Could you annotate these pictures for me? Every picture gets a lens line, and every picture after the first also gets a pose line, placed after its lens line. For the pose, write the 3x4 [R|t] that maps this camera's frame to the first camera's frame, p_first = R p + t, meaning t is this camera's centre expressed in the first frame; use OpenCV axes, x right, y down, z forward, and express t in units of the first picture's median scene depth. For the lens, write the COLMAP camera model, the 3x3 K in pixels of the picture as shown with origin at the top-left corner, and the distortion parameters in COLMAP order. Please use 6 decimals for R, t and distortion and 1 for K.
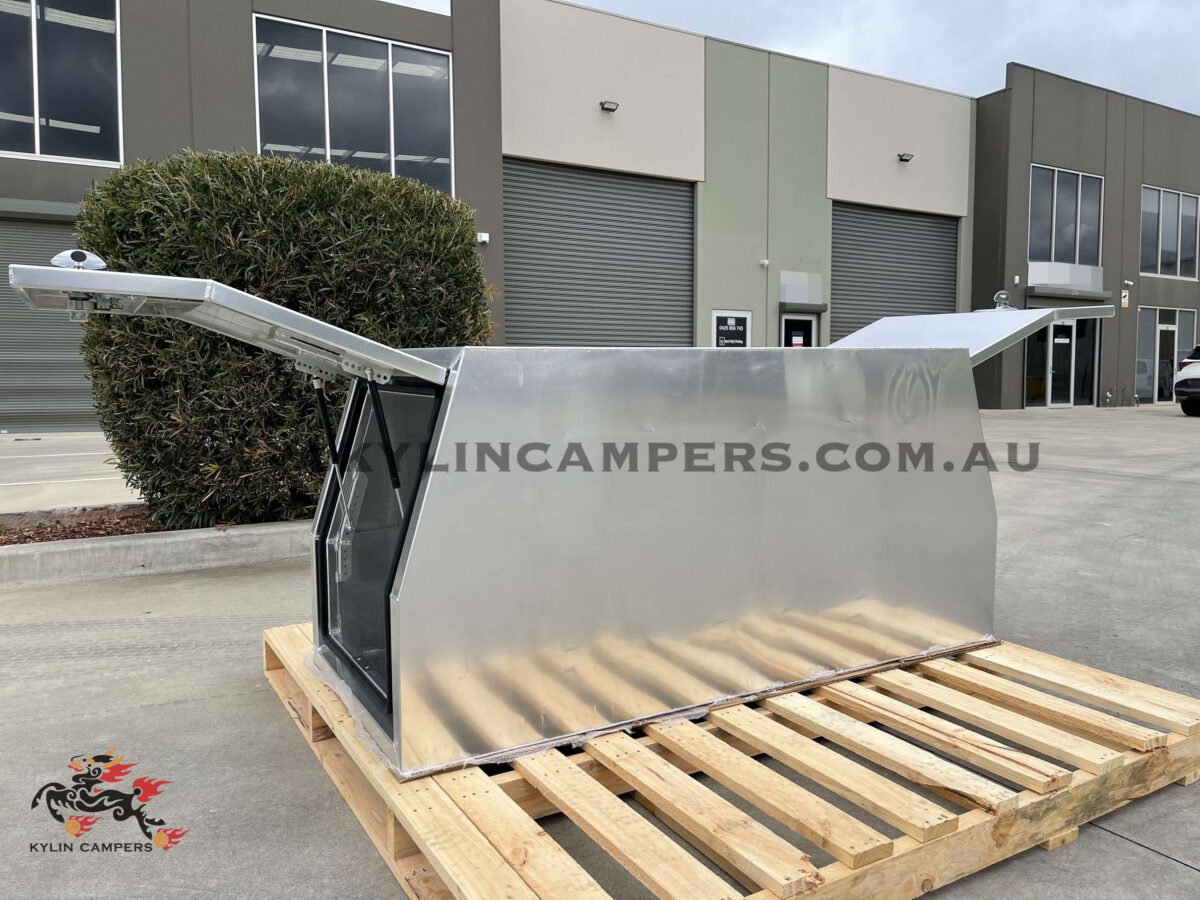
lens RADIAL K [[905.8, 0, 606.1], [0, 905.8, 451.2], [0, 0, 1]] dist [0.084778, -0.105179]
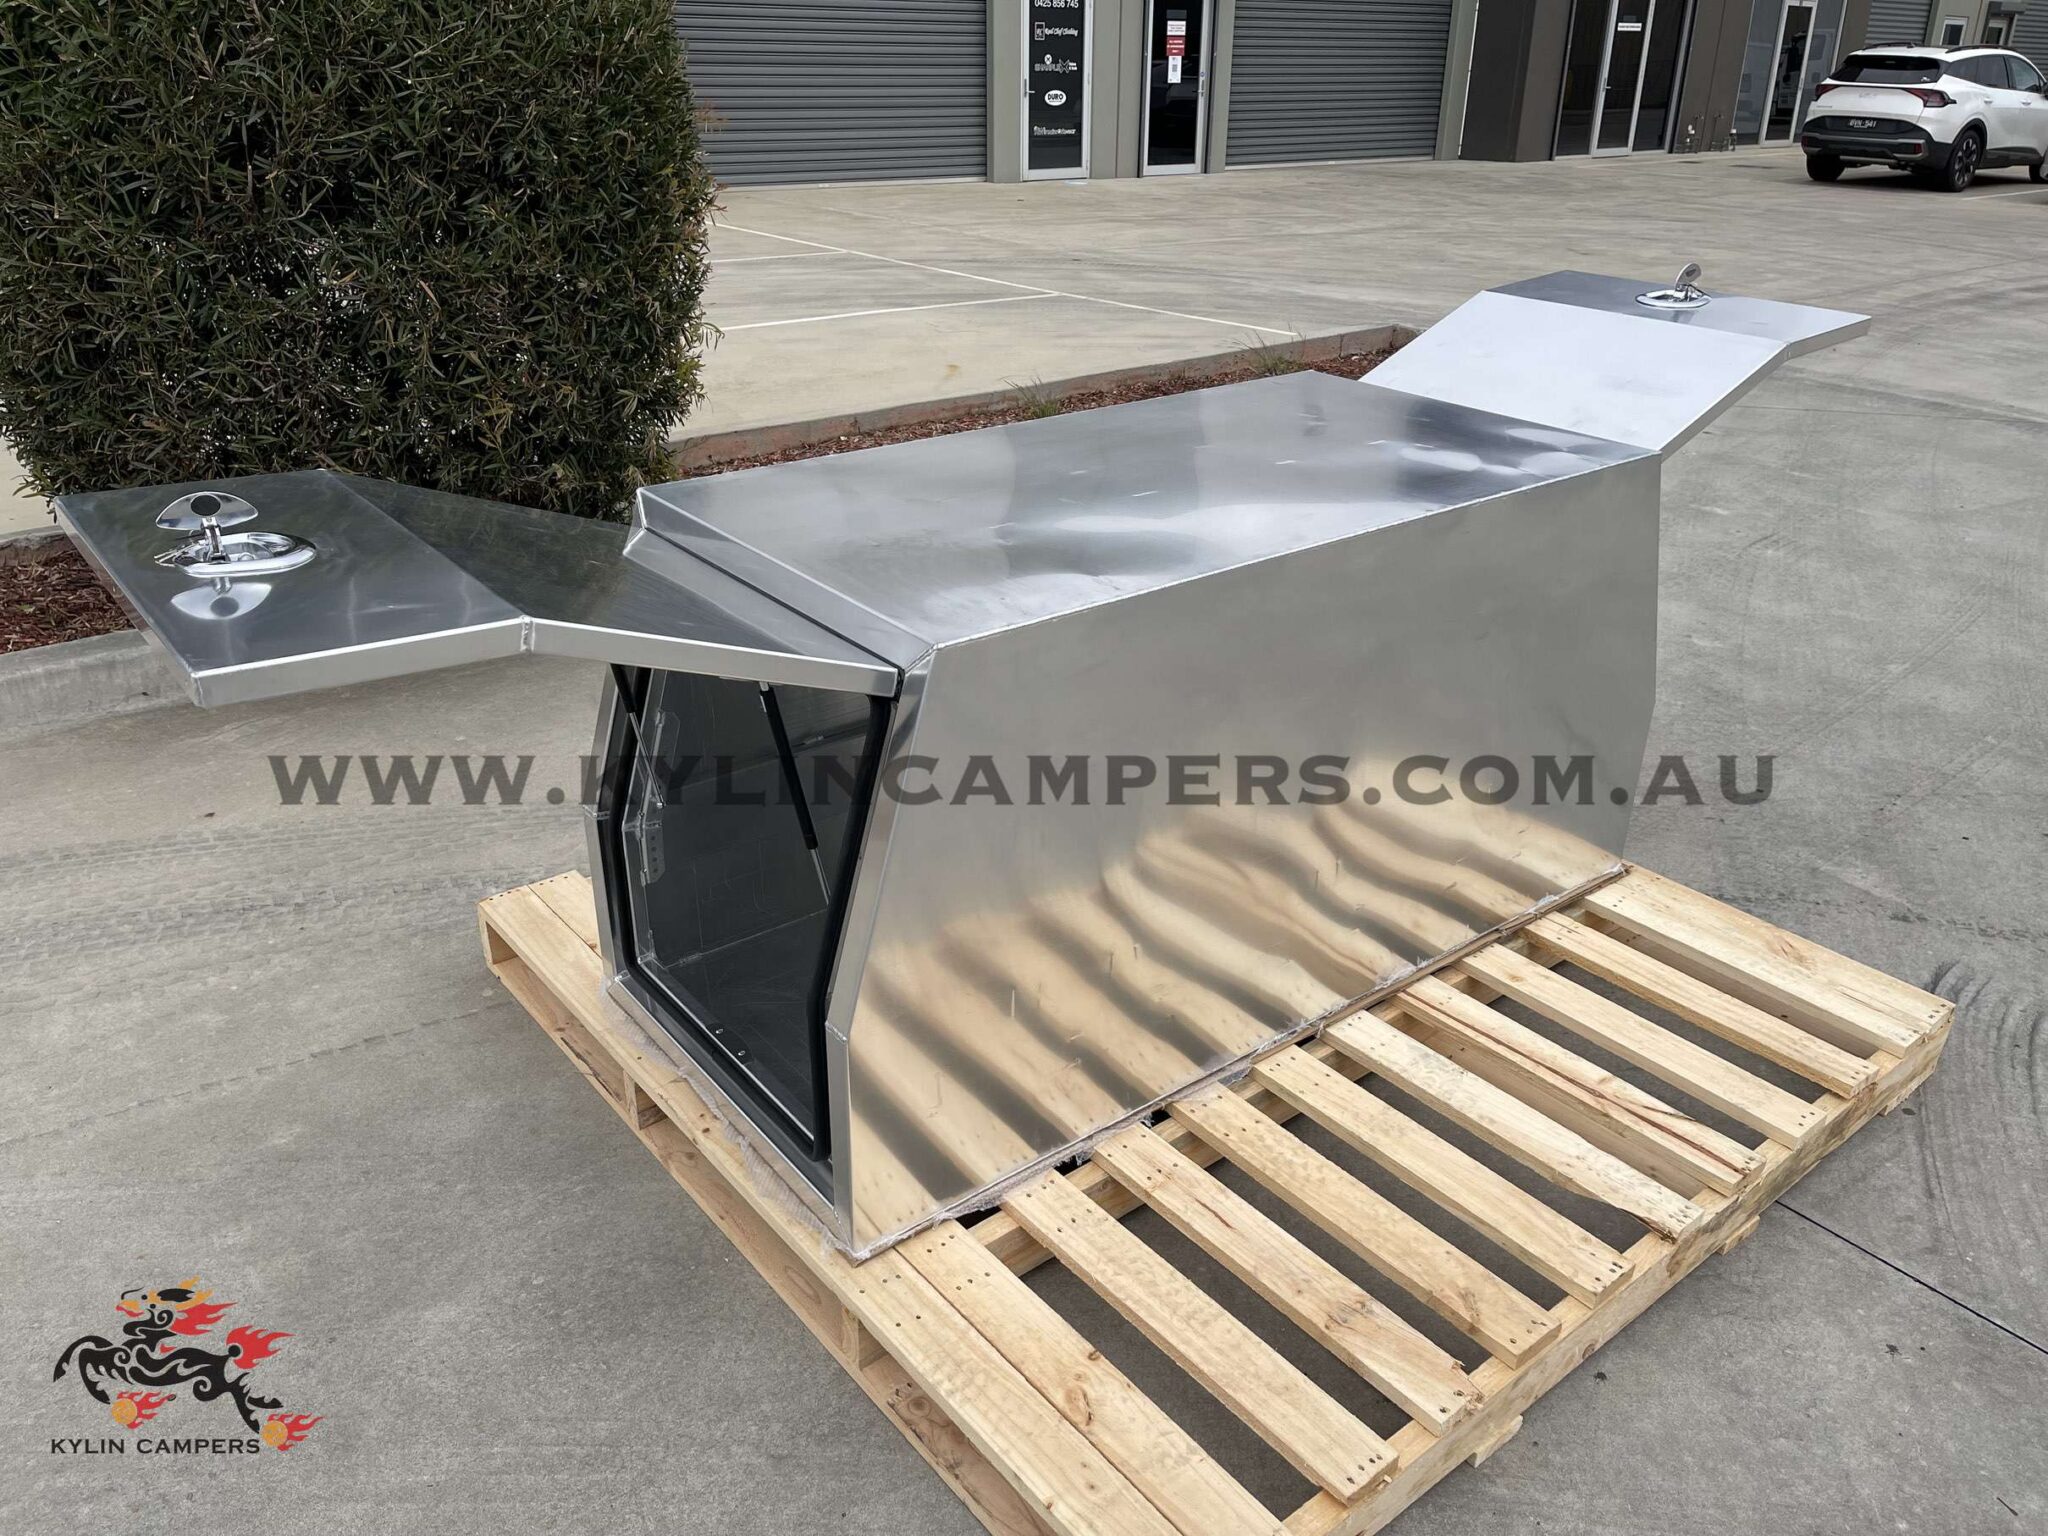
lens RADIAL K [[1546.0, 0, 1029.7], [0, 1546.0, 778.6], [0, 0, 1]] dist [0.084778, -0.105179]
pose [[0.989542, -0.050284, 0.135196, -0.103497], [-0.001056, 0.934719, 0.355385, -0.171586], [-0.144241, -0.351811, 0.924891, 0.017016]]
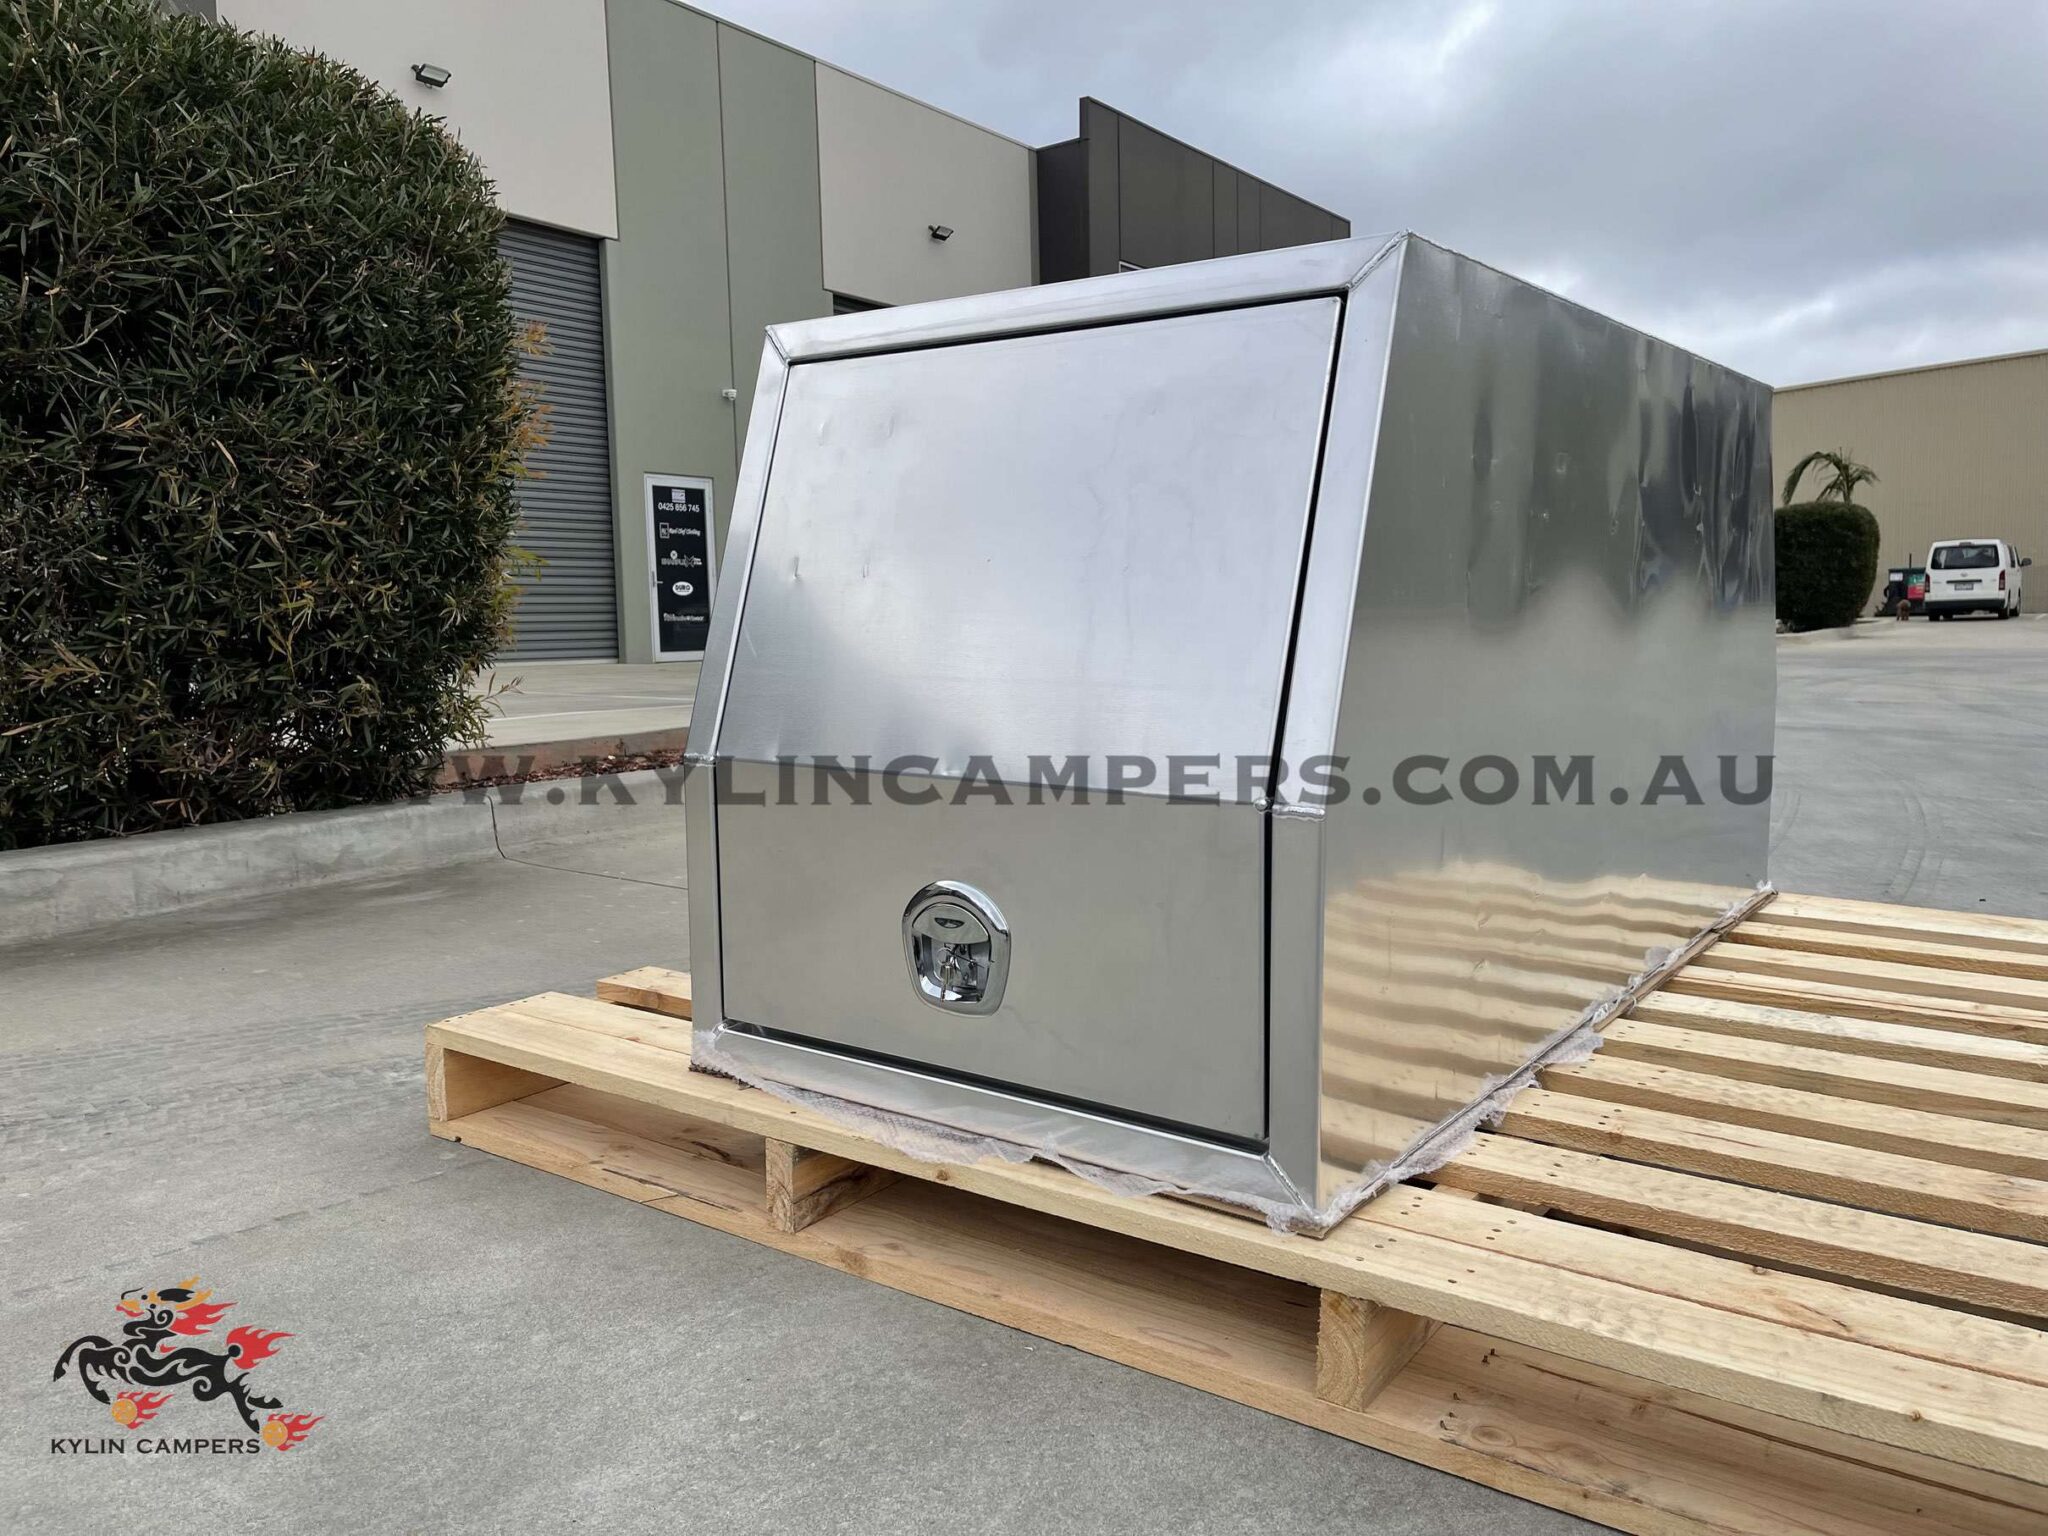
lens RADIAL K [[1546.0, 0, 1018.8], [0, 1546.0, 761.8], [0, 0, 1]] dist [0.084778, -0.105179]
pose [[0.914611, -0.050954, 0.401112, -0.282617], [0.046781, 0.998701, 0.020199, 0.051360], [-0.401620, 0.000290, 0.915806, 0.169410]]
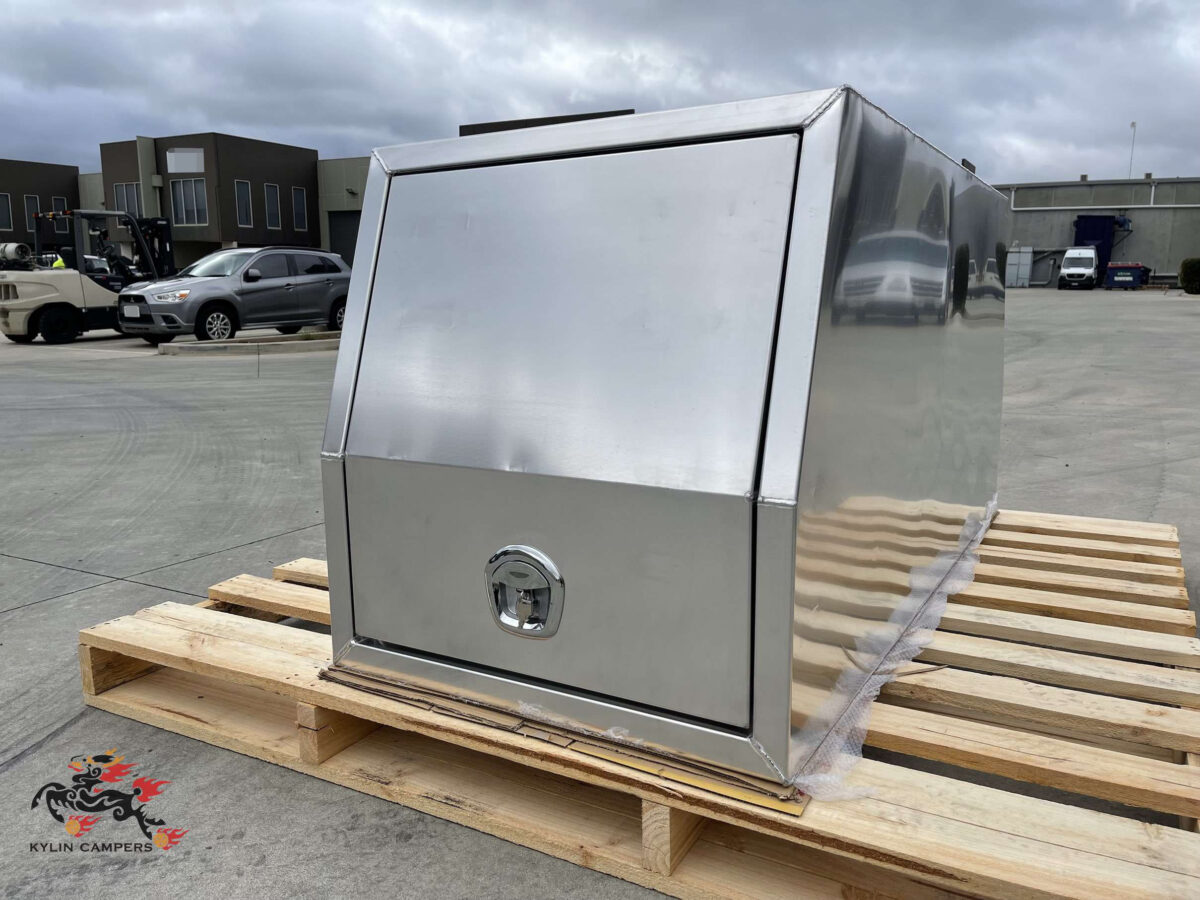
lens RADIAL K [[905.8, 0, 596.3], [0, 905.8, 453.3], [0, 0, 1]] dist [0.084778, -0.105179]
pose [[0.869522, -0.083685, 0.486752, -0.275584], [0.057565, 0.995996, 0.068405, 0.035440], [-0.490528, -0.031460, 0.870858, 0.235182]]
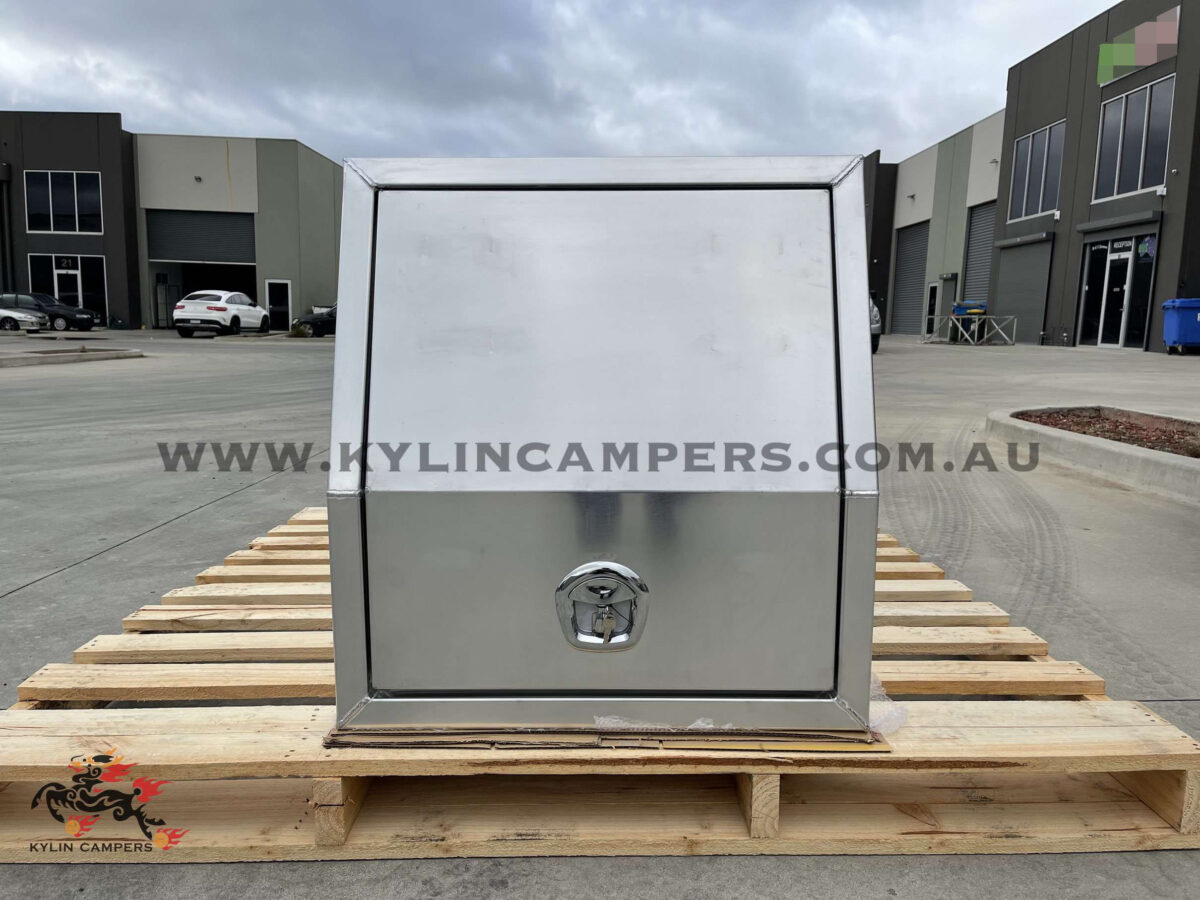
lens RADIAL K [[905.8, 0, 604.8], [0, 905.8, 454.3], [0, 0, 1]] dist [0.084778, -0.105179]
pose [[0.501837, -0.112097, 0.857668, -0.419452], [0.087882, 0.993043, 0.078370, 0.024073], [-0.860486, 0.036044, 0.508197, 0.354333]]
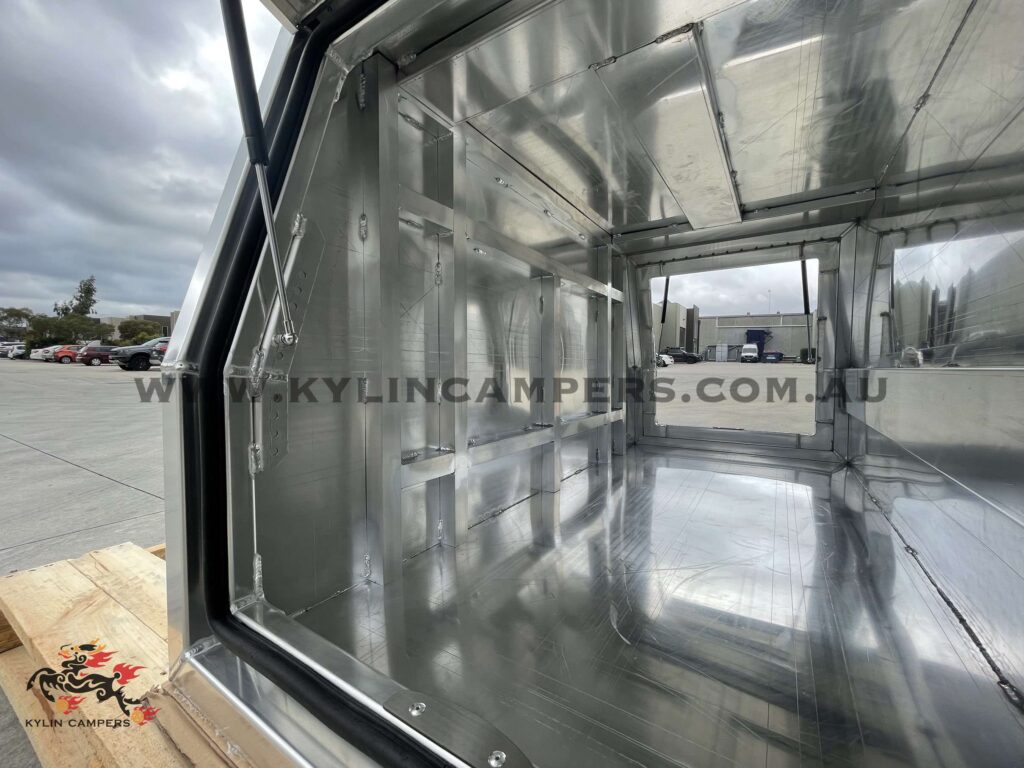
lens RADIAL K [[413.7, 0, 511.3], [0, 413.7, 383.7], [0, 0, 1]] dist [0.002428, -0.001821]
pose [[0.888757, -0.015000, 0.458132, -0.162433], [0.047446, 0.997106, -0.059397, 0.070386], [-0.455916, 0.074526, 0.886897, 0.460520]]
